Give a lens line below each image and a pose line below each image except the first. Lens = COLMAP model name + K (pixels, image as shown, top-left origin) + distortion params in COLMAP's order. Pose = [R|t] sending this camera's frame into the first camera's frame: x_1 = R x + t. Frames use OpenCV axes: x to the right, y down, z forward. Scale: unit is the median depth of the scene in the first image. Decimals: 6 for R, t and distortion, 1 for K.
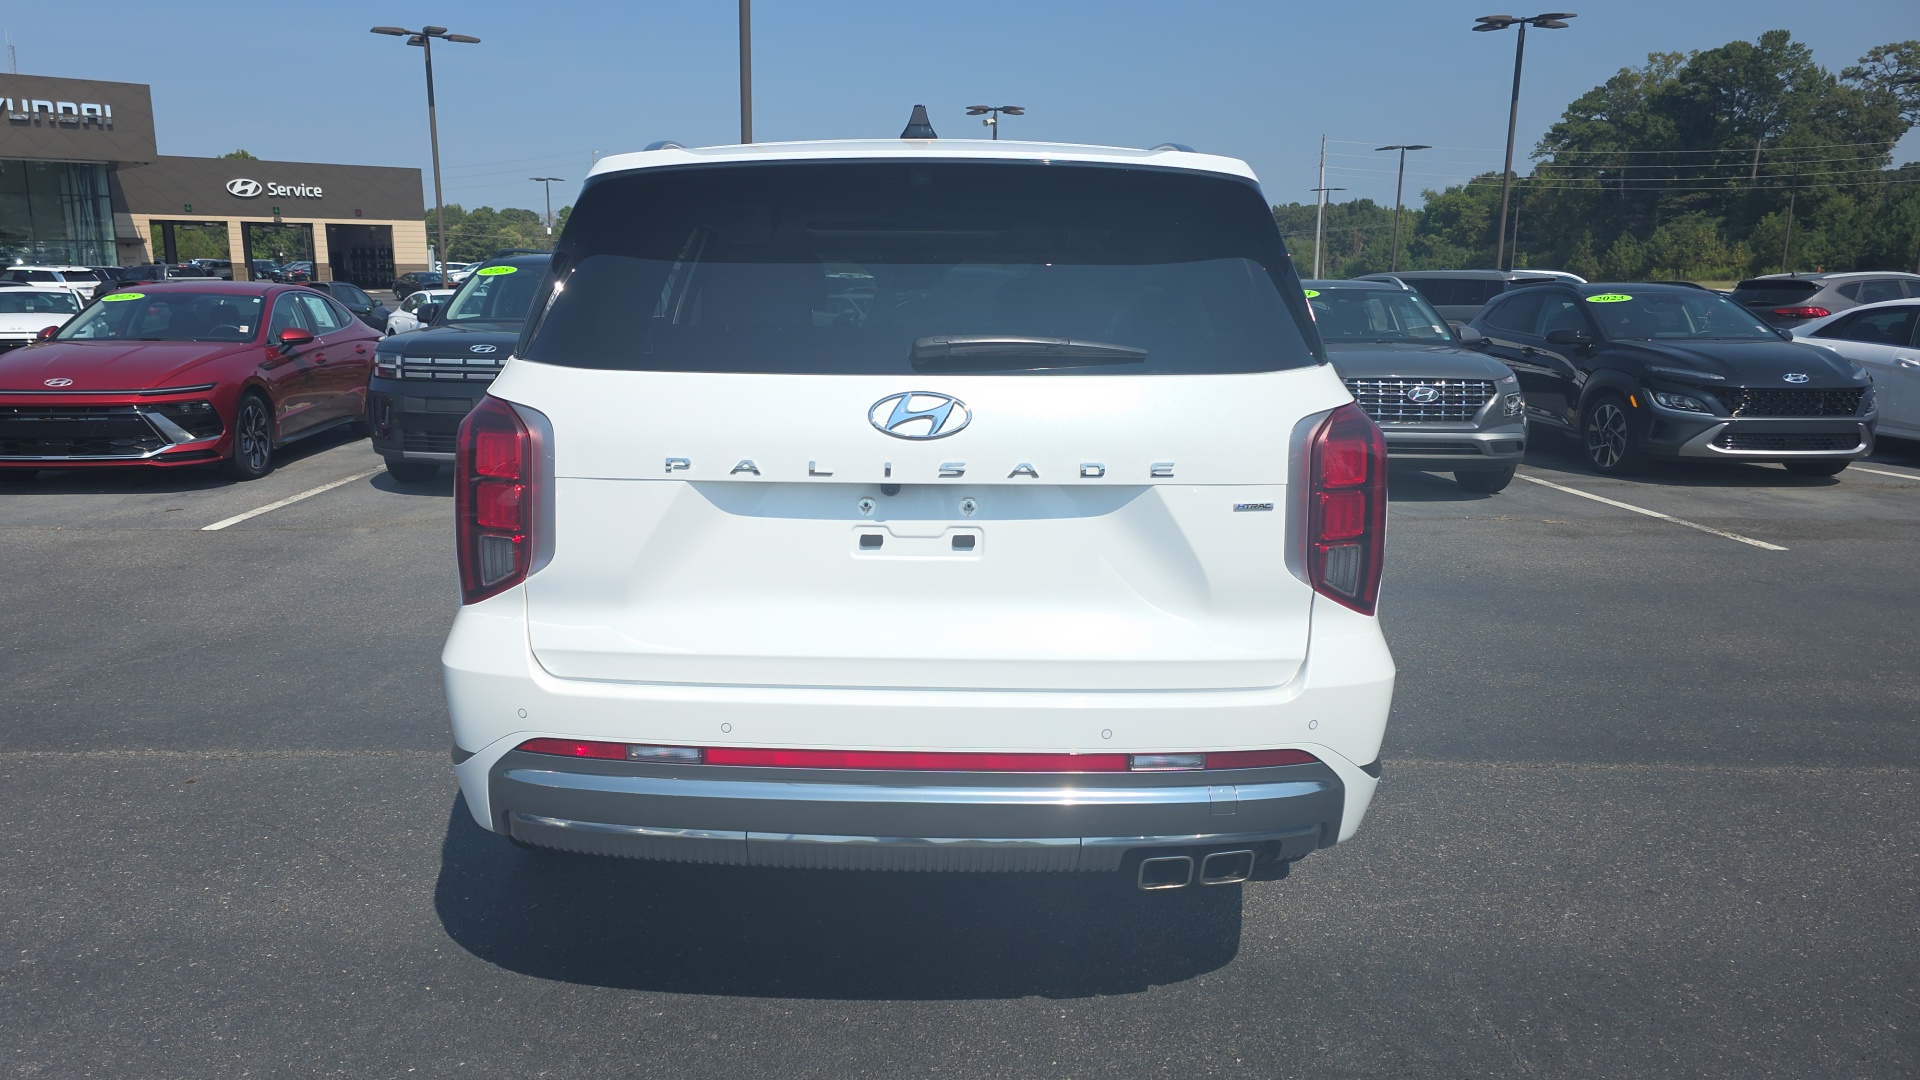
lens RADIAL K [[1350.2, 0, 862.4], [0, 1350.2, 538.4], [0, 0, 1]] dist [0.063251, -0.057961]
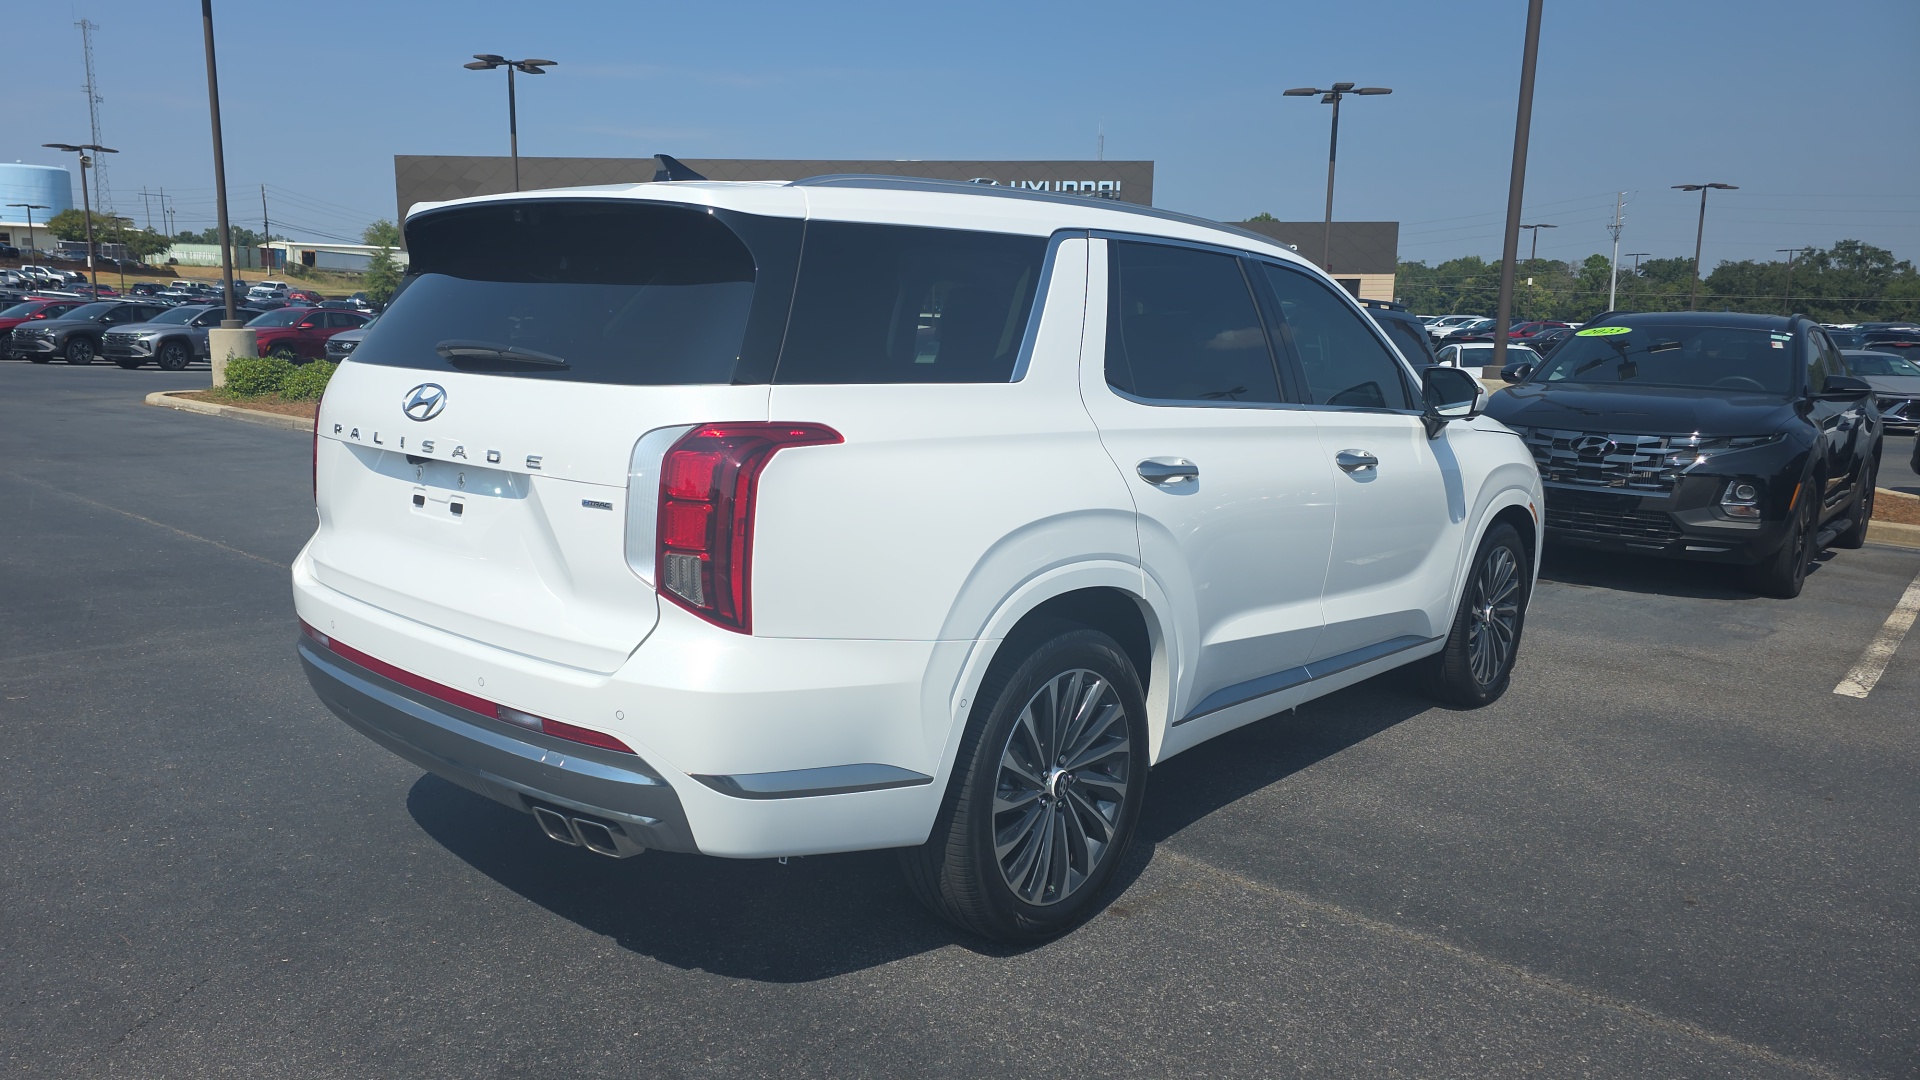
lens RADIAL K [[1350.2, 0, 862.4], [0, 1350.2, 538.4], [0, 0, 1]] dist [0.063251, -0.057961]
pose [[0.723246, 0.120623, -0.679975, 0.157664], [-0.147614, 0.988874, 0.018412, -0.006323], [0.674630, 0.087057, 0.733004, 0.045826]]
